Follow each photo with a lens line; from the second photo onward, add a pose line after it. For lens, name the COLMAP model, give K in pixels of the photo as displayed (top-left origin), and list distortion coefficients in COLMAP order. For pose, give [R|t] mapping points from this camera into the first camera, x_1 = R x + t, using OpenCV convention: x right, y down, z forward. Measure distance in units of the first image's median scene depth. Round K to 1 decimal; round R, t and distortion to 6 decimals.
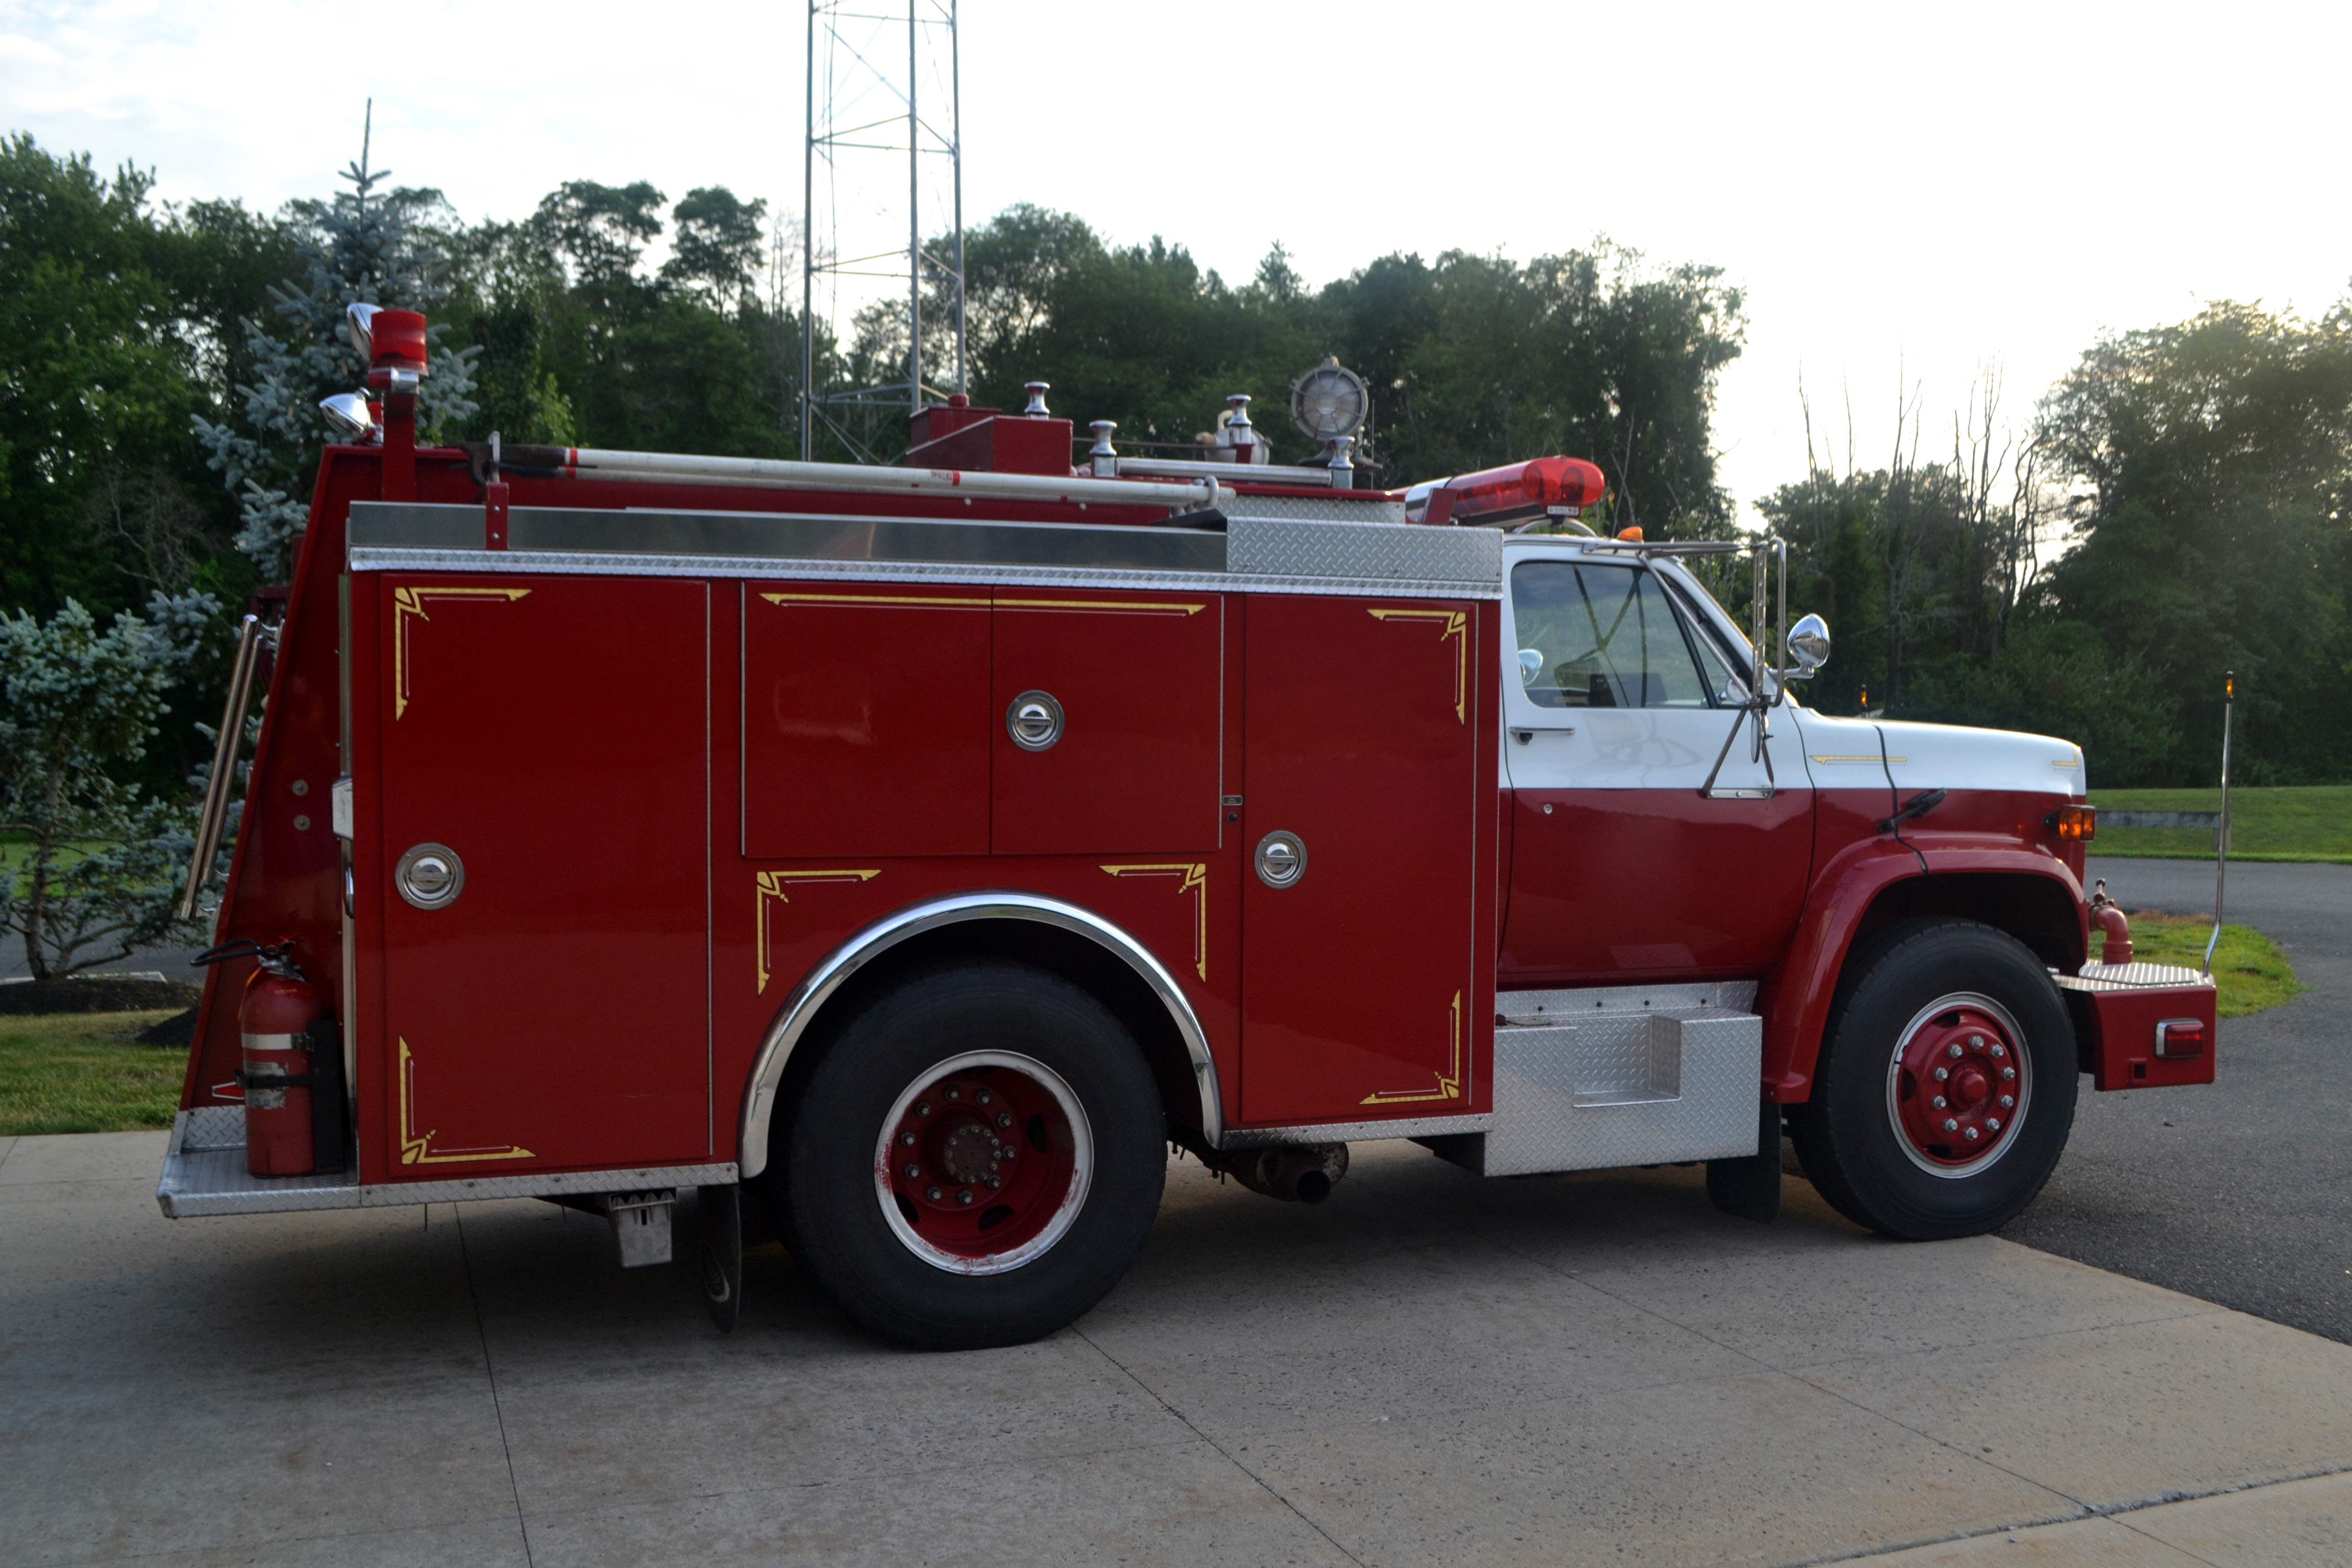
lens RADIAL K [[2306.1, 0, 1176.0], [0, 2306.1, 784.0], [0, 0, 1]] dist [-0.082853, 0.013248]
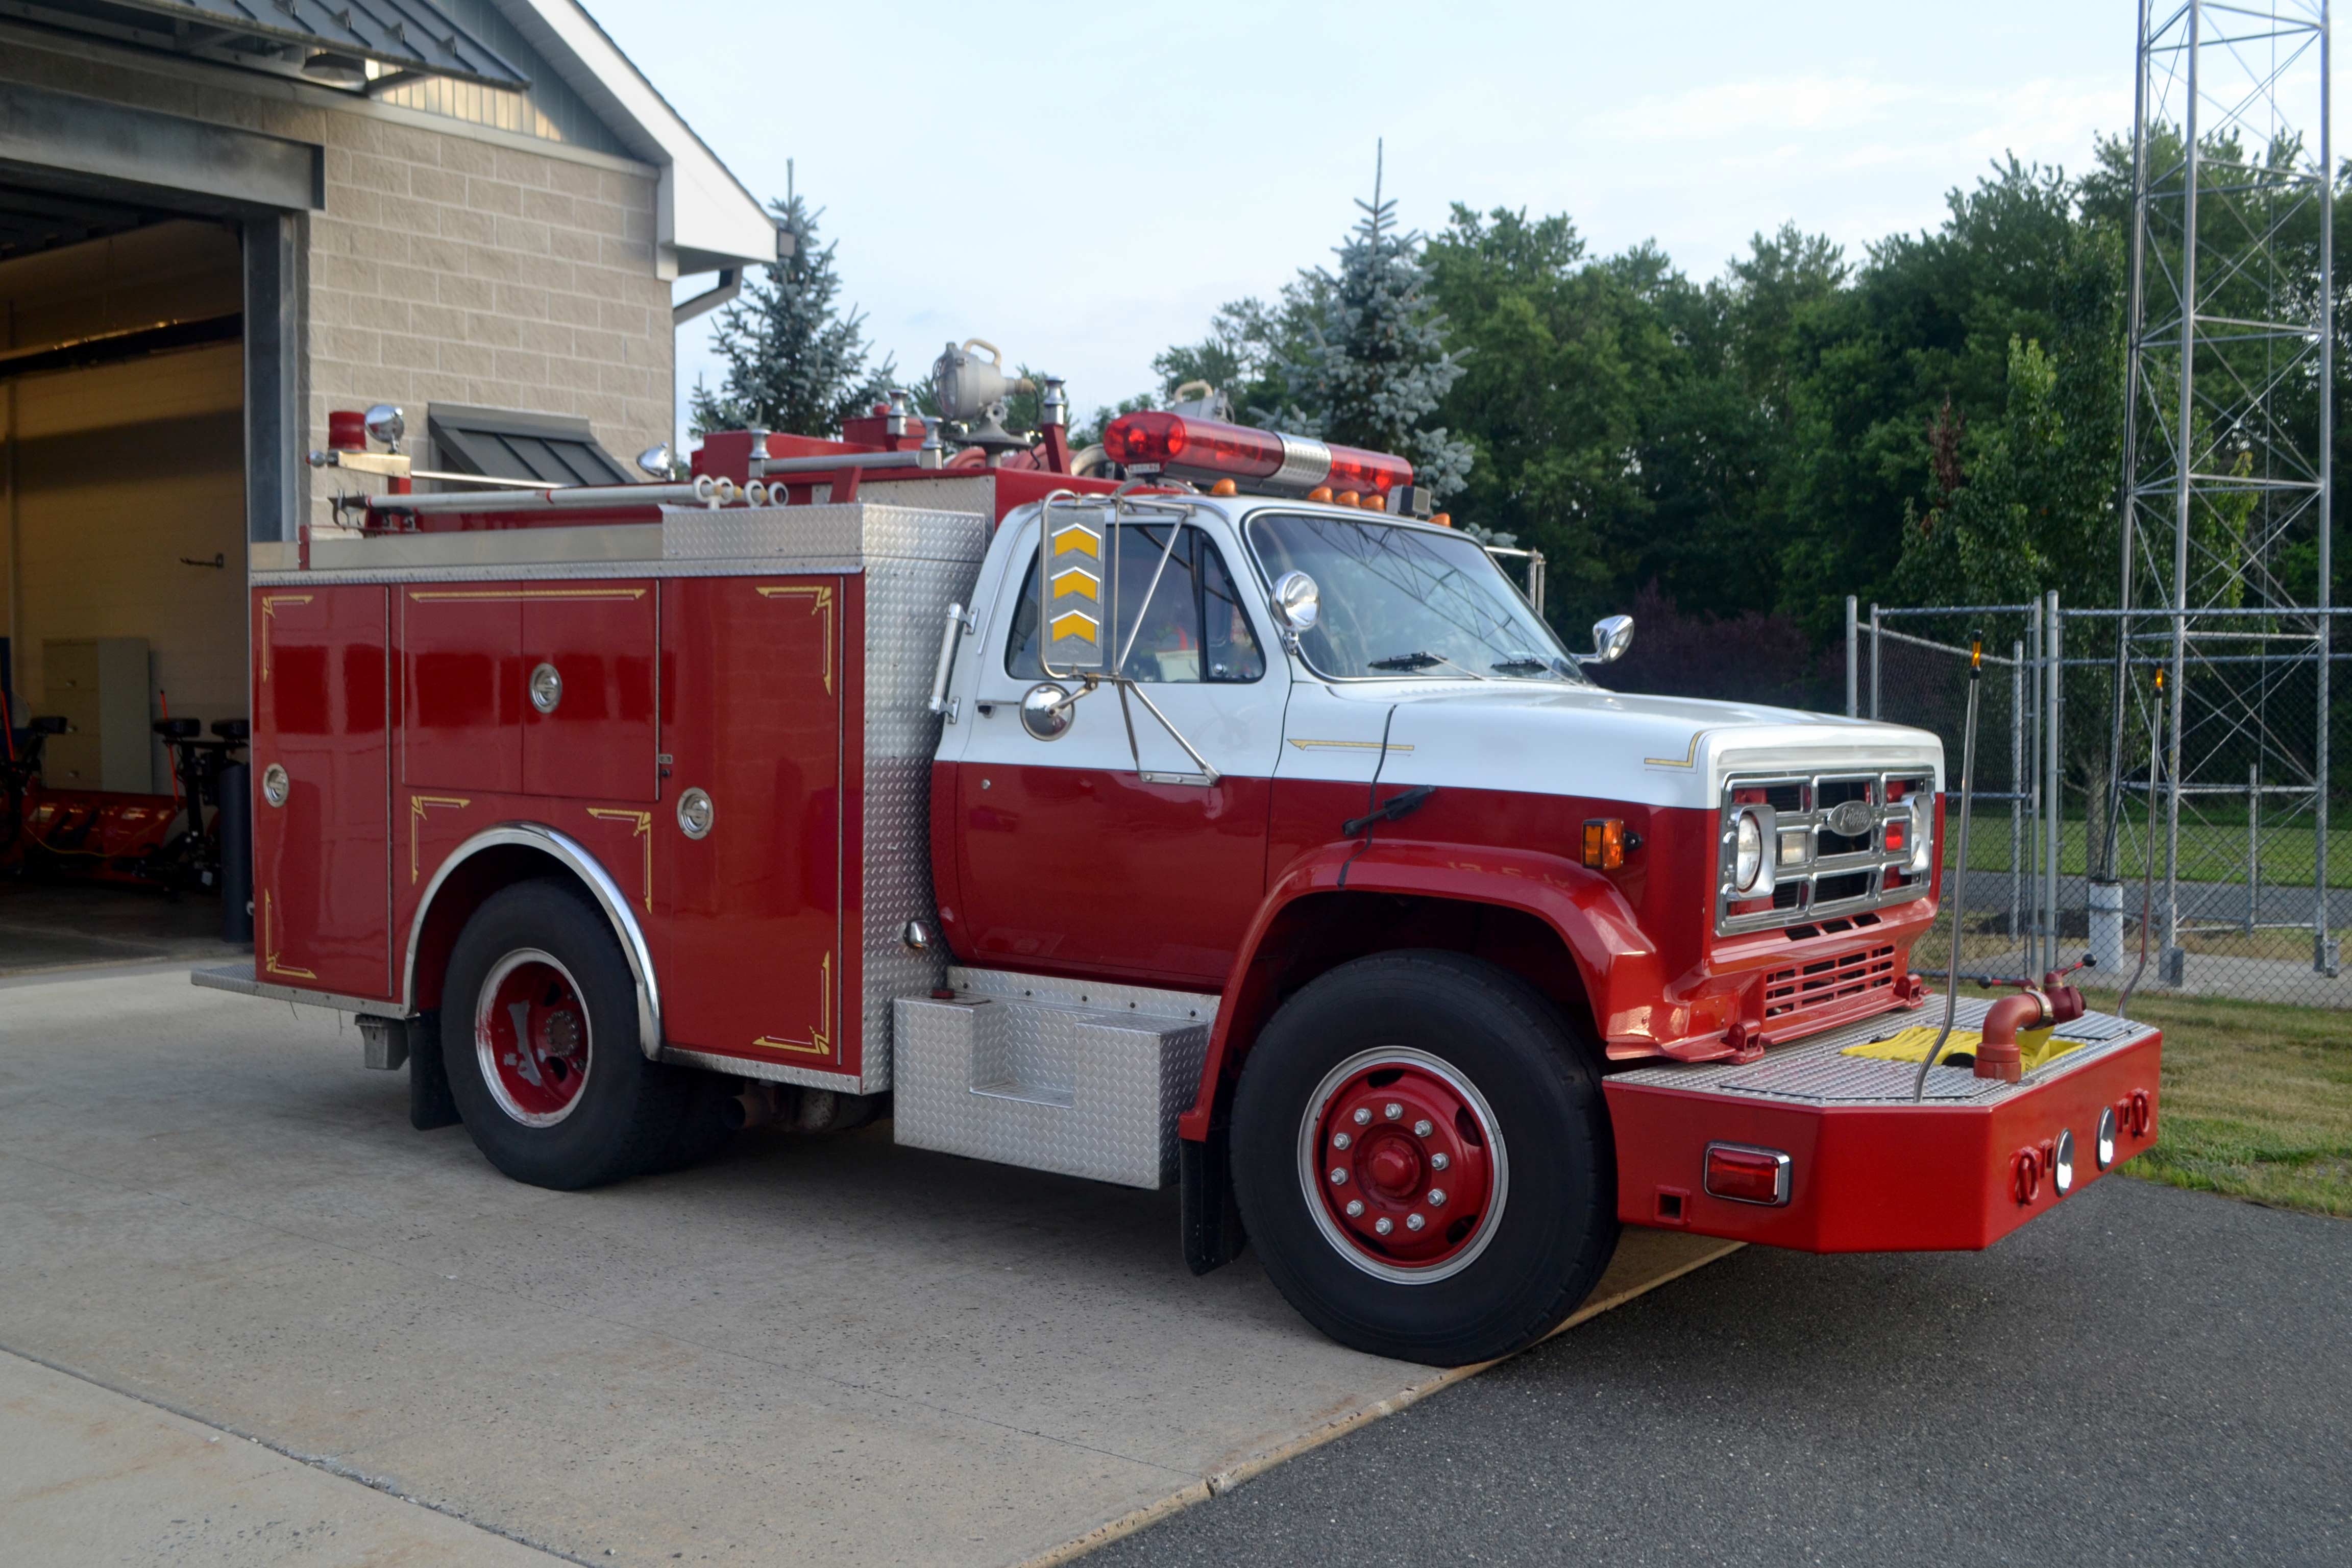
lens RADIAL K [[2374.7, 0, 1176.0], [0, 2374.7, 784.0], [0, 0, 1]] dist [-0.066860, -0.007376]
pose [[0.535145, 0.040177, -0.843804, 1.145610], [-0.036417, 0.999037, 0.024473, -0.018230], [0.843975, 0.017633, 0.536092, 0.578494]]
